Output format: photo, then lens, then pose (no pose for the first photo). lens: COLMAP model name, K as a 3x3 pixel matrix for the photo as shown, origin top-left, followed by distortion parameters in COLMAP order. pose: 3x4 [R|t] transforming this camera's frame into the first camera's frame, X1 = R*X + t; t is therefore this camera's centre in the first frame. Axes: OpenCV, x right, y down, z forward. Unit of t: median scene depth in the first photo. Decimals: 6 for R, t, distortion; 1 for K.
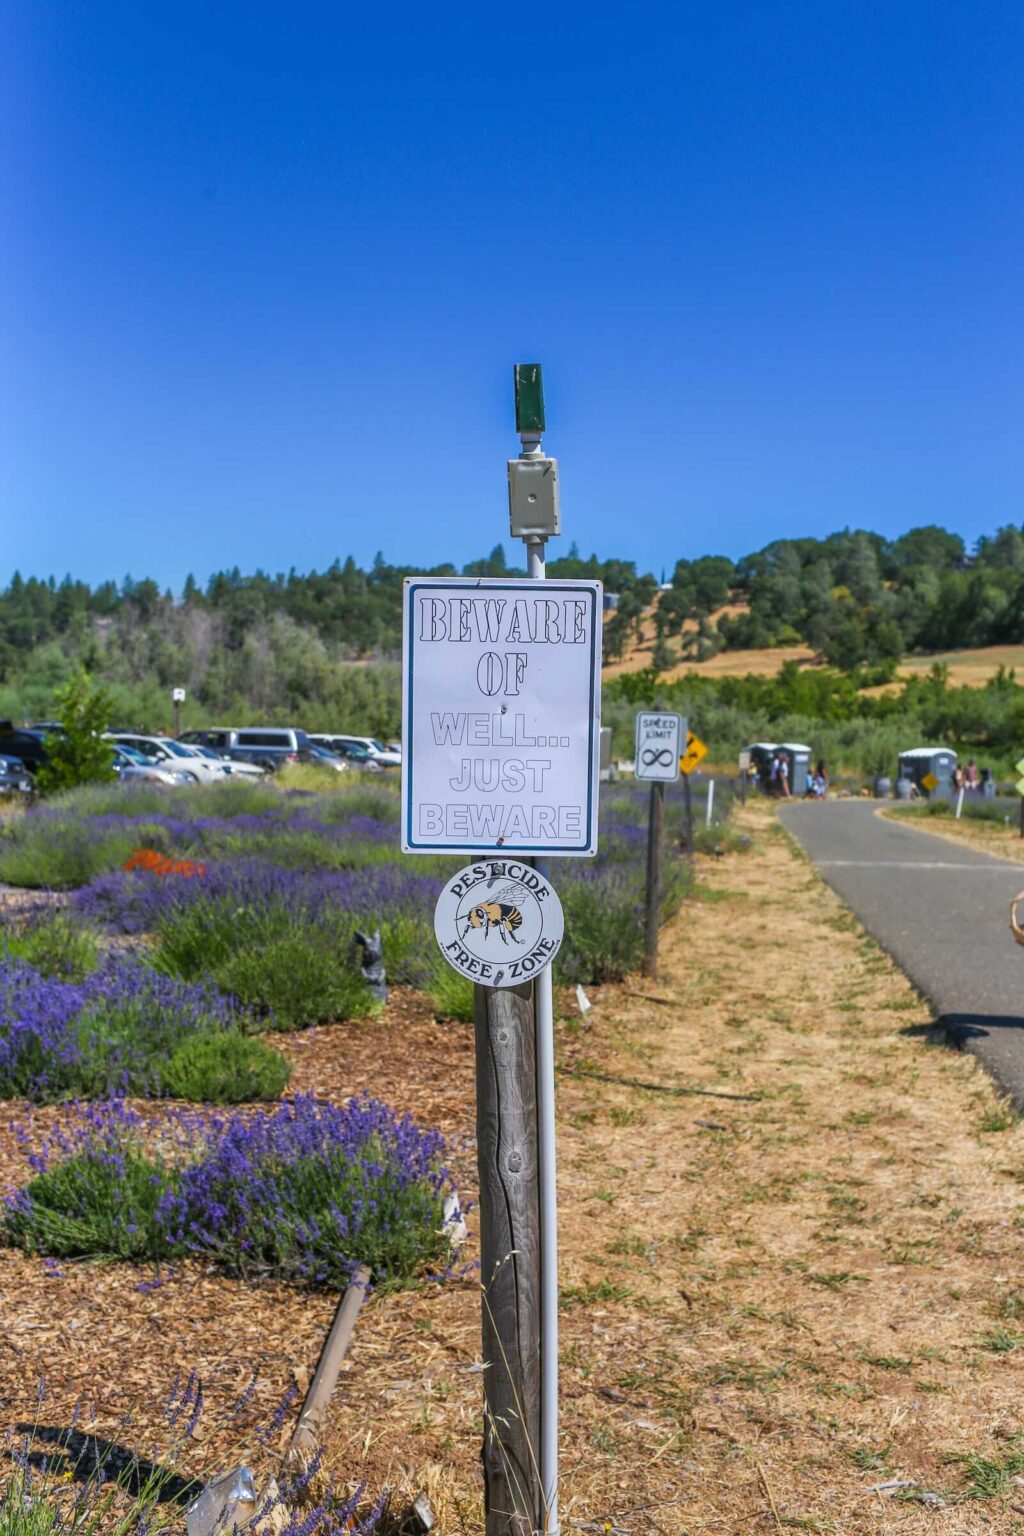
lens RADIAL K [[1550.6, 0, 512.0], [0, 1550.6, 768.0], [0, 0, 1]] dist [-0.104134, 0.144166]
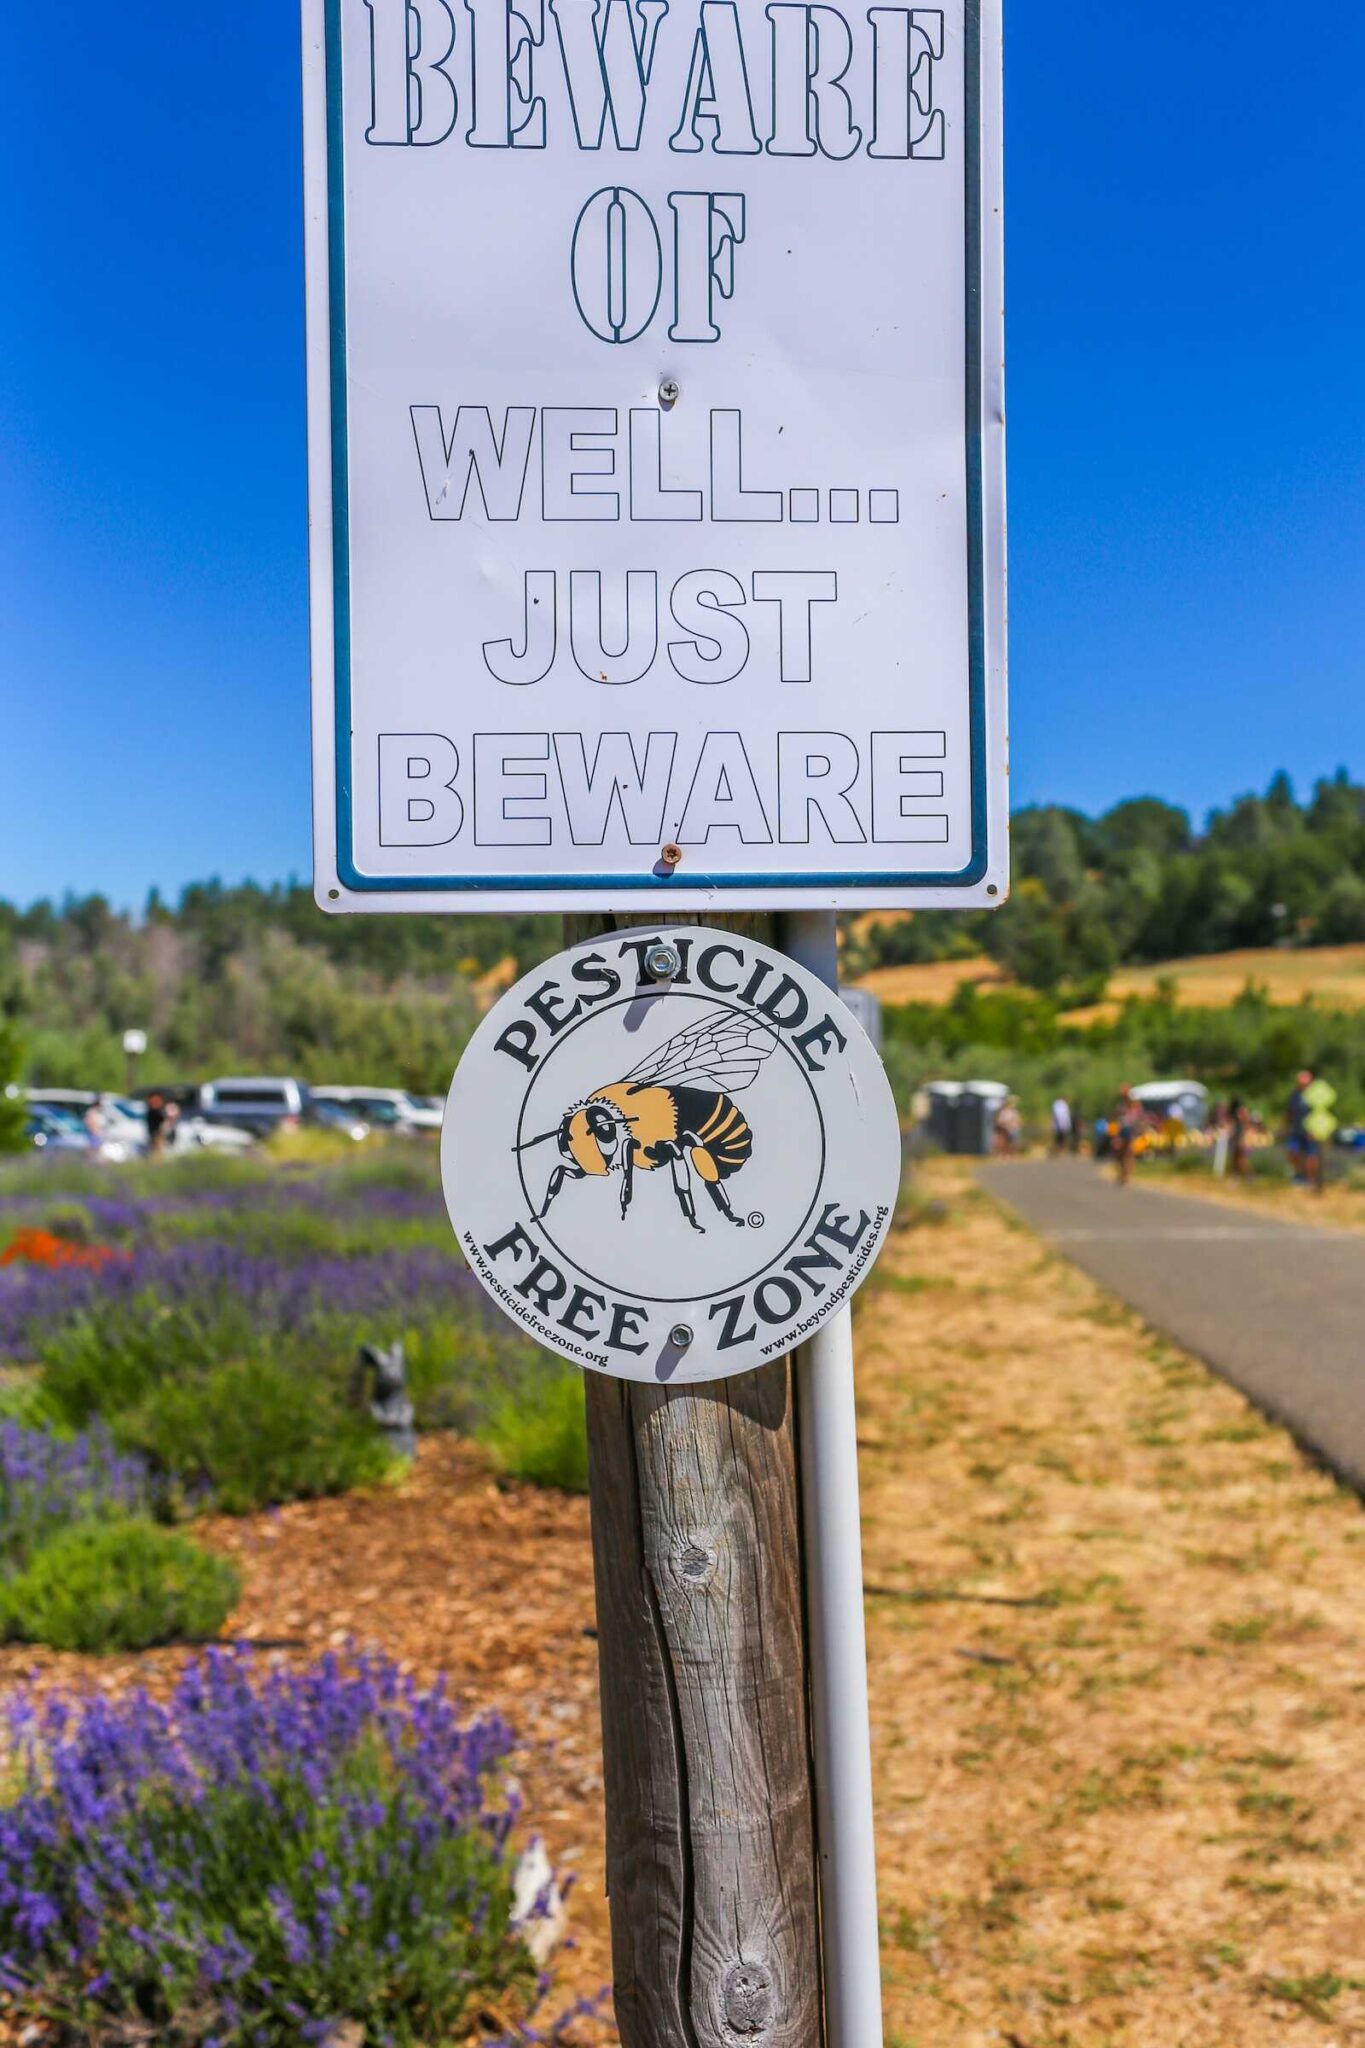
lens RADIAL K [[2067.4, 0, 682.5], [0, 2067.4, 1024.0], [0, 0, 1]] dist [-0.104134, 0.144166]
pose [[0.998681, -0.027316, 0.043466, -0.007277], [0.029676, 0.998066, -0.054621, 0.032314], [-0.041890, 0.055838, 0.997561, 0.207904]]
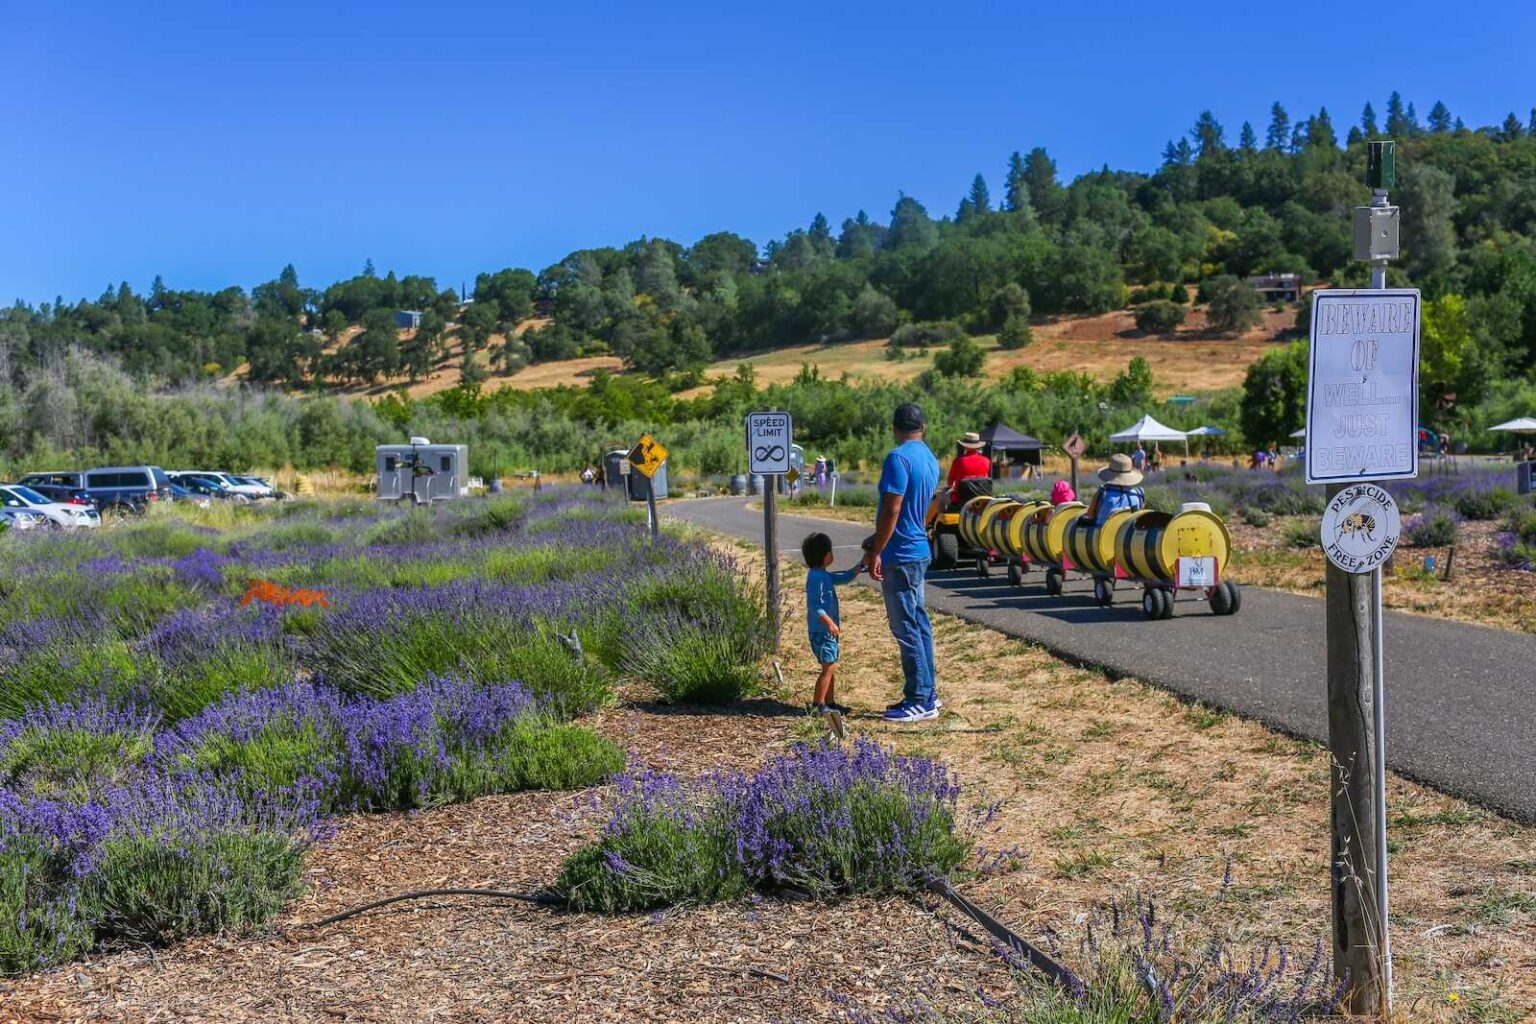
lens RADIAL K [[1550.6, 0, 790.9], [0, 1550.6, 509.5], [0, 0, 1]] dist [-0.104134, 0.144166]
pose [[0.948459, -0.075521, 0.307770, -0.317448], [0.069557, 0.997117, 0.030319, 0.000795], [-0.309172, -0.007349, 0.950978, -0.065308]]
